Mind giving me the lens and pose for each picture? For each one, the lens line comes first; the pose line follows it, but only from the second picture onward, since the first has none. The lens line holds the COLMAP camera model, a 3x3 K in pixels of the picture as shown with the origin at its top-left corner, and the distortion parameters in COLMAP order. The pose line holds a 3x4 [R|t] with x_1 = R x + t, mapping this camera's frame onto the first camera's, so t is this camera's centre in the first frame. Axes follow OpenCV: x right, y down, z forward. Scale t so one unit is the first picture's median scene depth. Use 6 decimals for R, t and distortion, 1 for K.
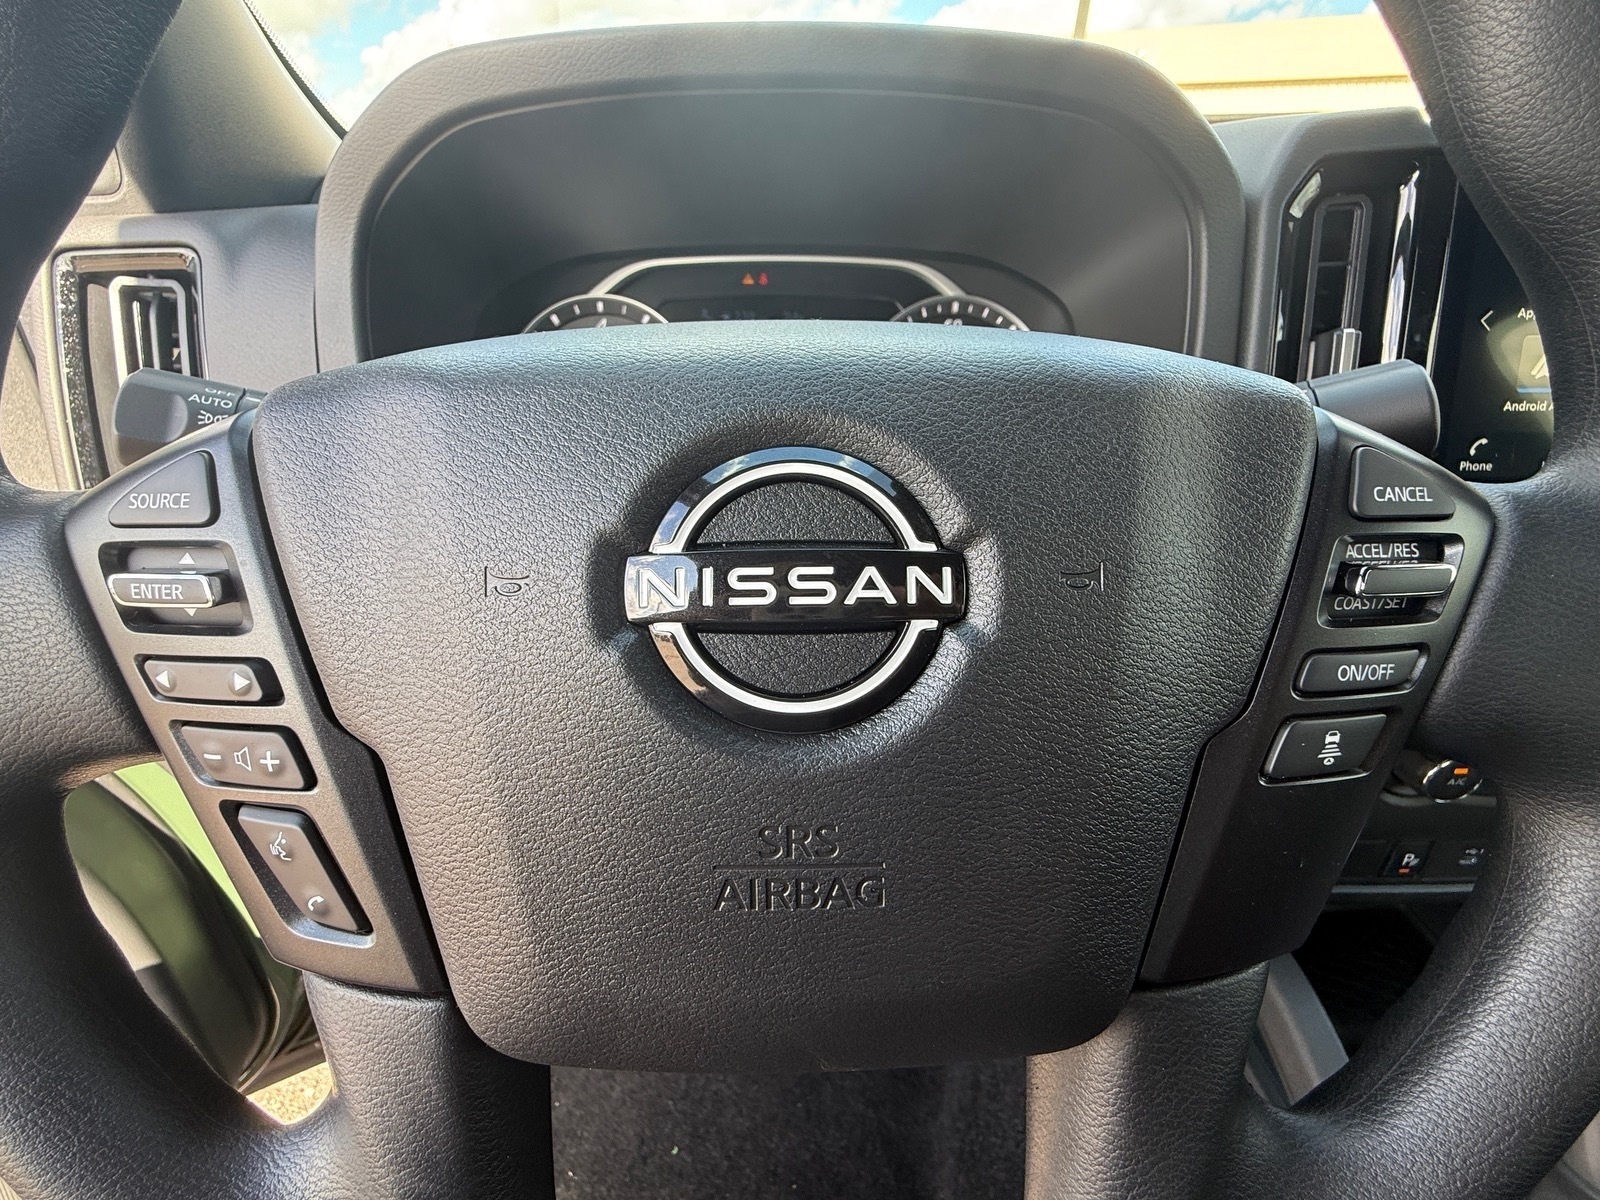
lens RADIAL K [[701.4, 0, 791.4], [0, 701.4, 605.0], [0, 0, 1]] dist [-0.002024, 0.001765]
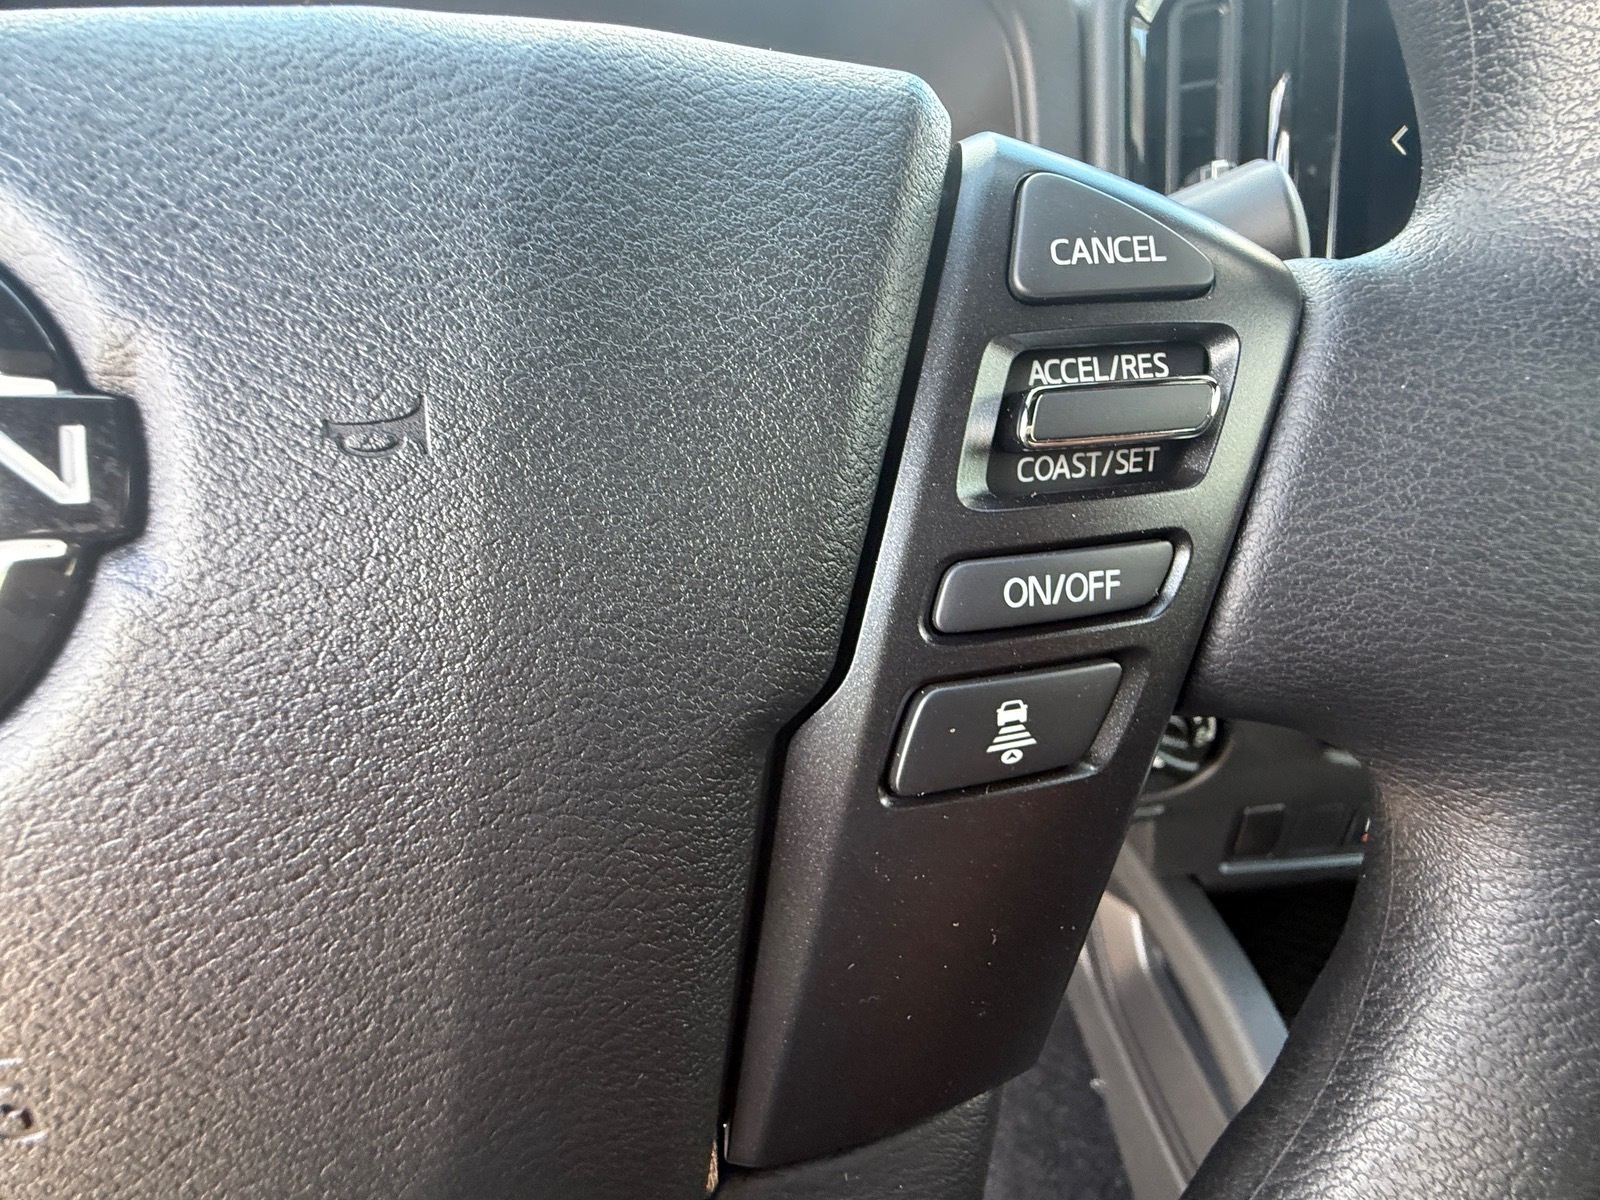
lens RADIAL K [[701.4, 0, 800.5], [0, 701.4, 609.1], [0, 0, 1]] dist [-0.002024, 0.001765]
pose [[0.996981, -0.077643, -0.001132, 0.594353], [0.077650, 0.996802, 0.018876, 0.082931], [-0.000338, -0.018907, 0.999821, 0.443142]]
